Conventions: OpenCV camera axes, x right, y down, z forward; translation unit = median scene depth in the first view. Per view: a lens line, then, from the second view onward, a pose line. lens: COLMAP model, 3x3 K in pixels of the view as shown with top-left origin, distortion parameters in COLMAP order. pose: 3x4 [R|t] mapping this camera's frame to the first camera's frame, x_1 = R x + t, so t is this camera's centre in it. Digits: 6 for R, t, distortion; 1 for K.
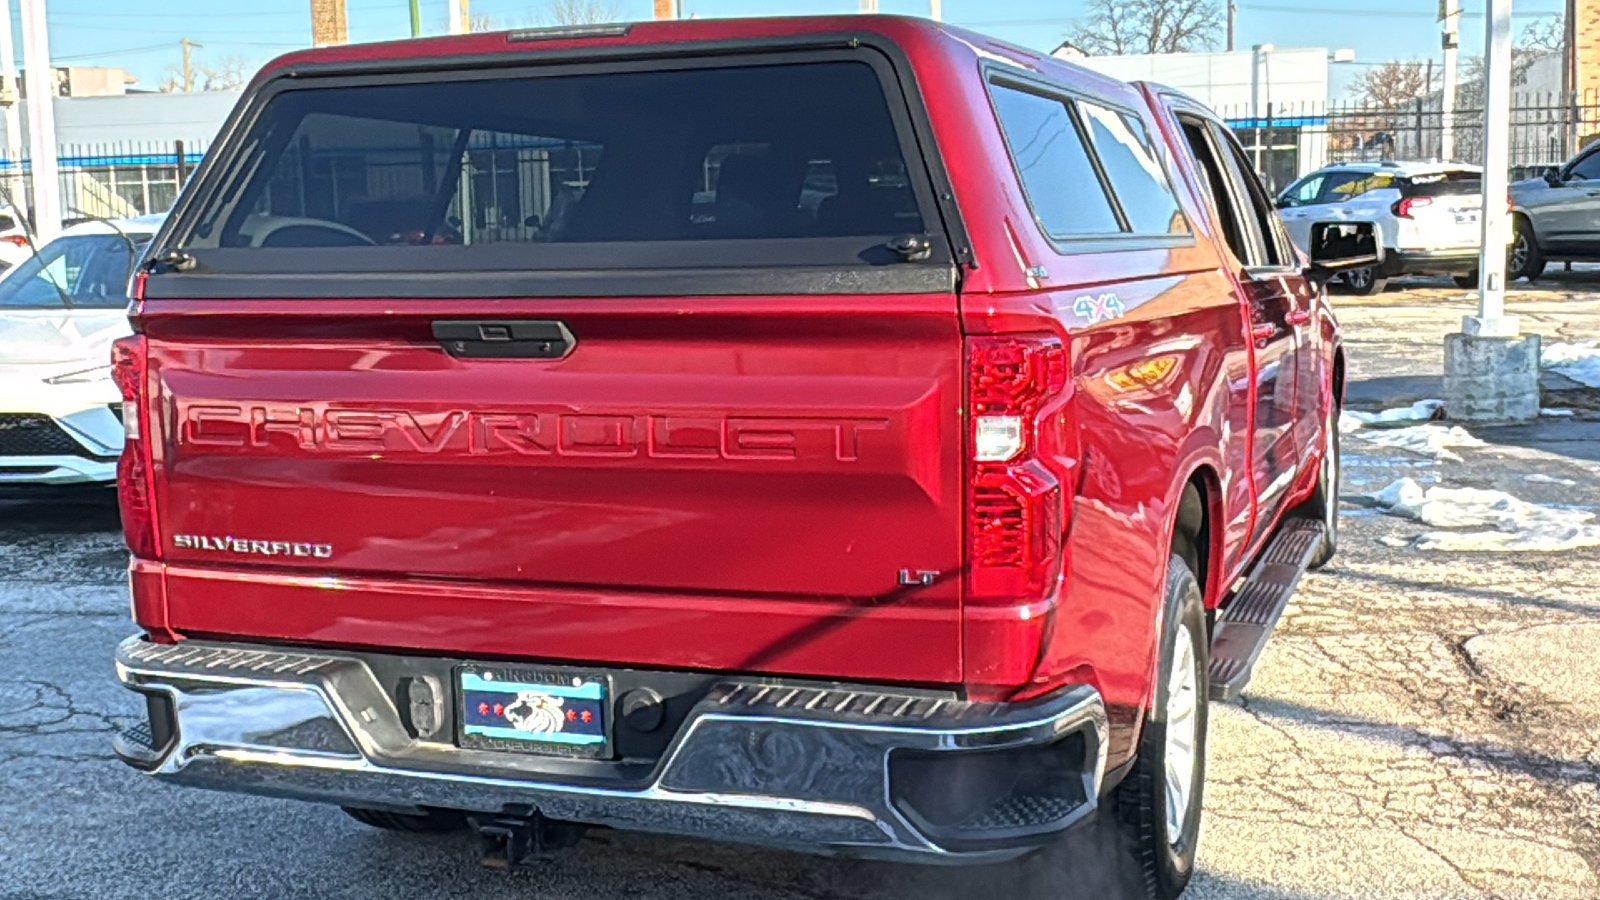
lens RADIAL K [[1875.0, 0, 802.9], [0, 1875.0, 482.9], [0, 0, 1]] dist [-0.004316, 0.010288]
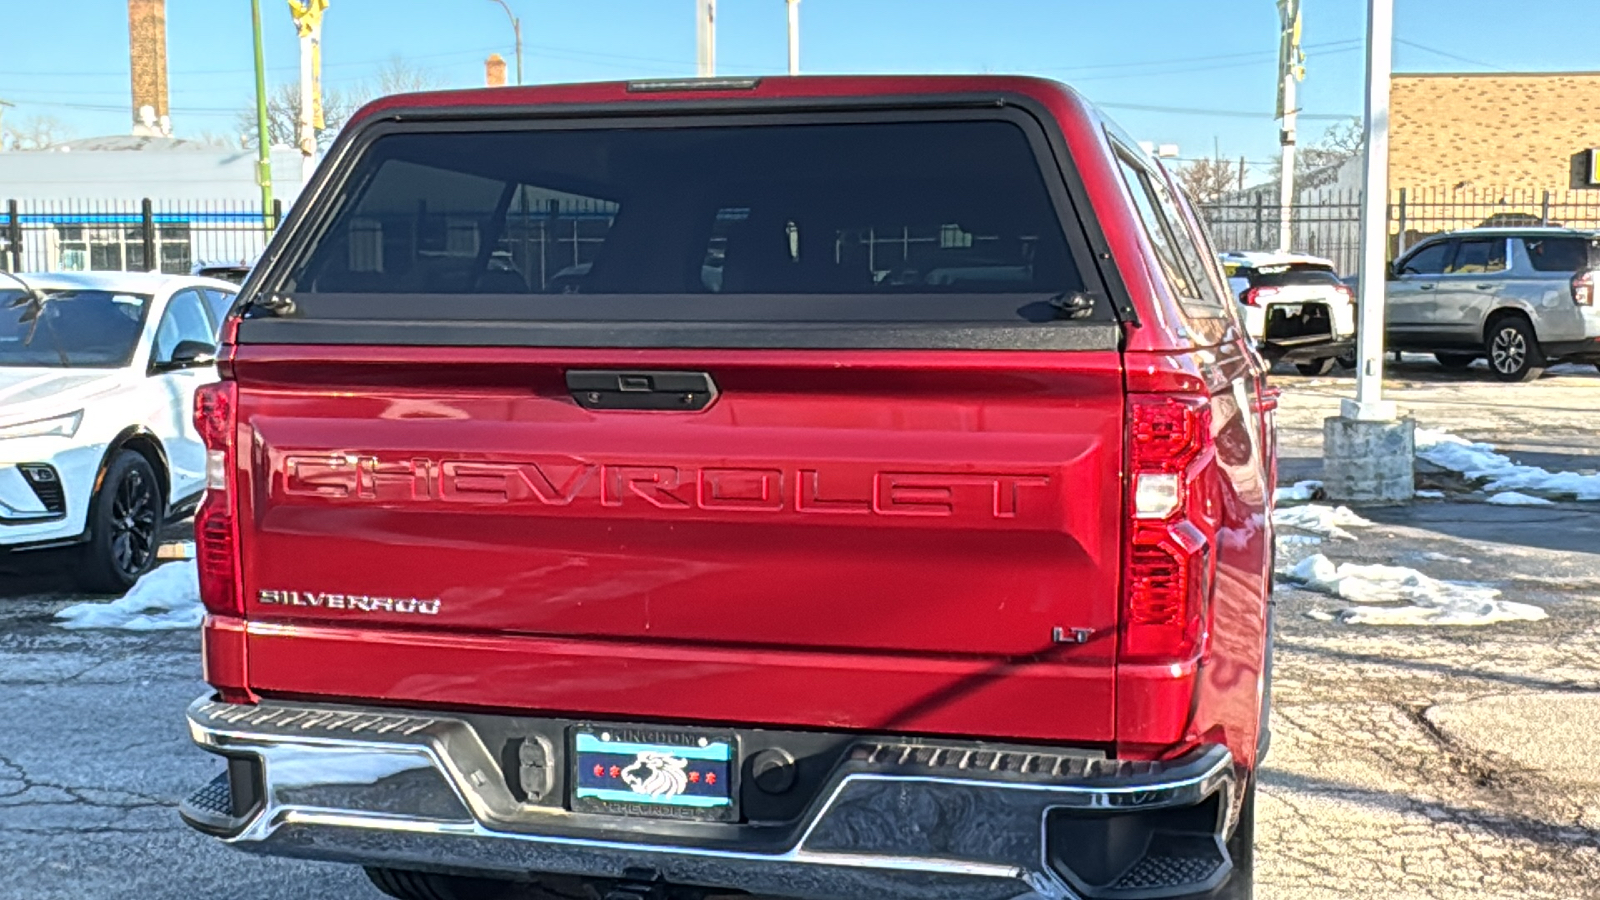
lens RADIAL K [[1875.0, 0, 802.9], [0, 1875.0, 482.9], [0, 0, 1]] dist [-0.004316, 0.010288]
pose [[0.995014, 0.012955, 0.098892, -0.156625], [-0.008763, 0.999049, -0.042710, 0.011649], [-0.099351, 0.041630, 0.994181, 0.017452]]
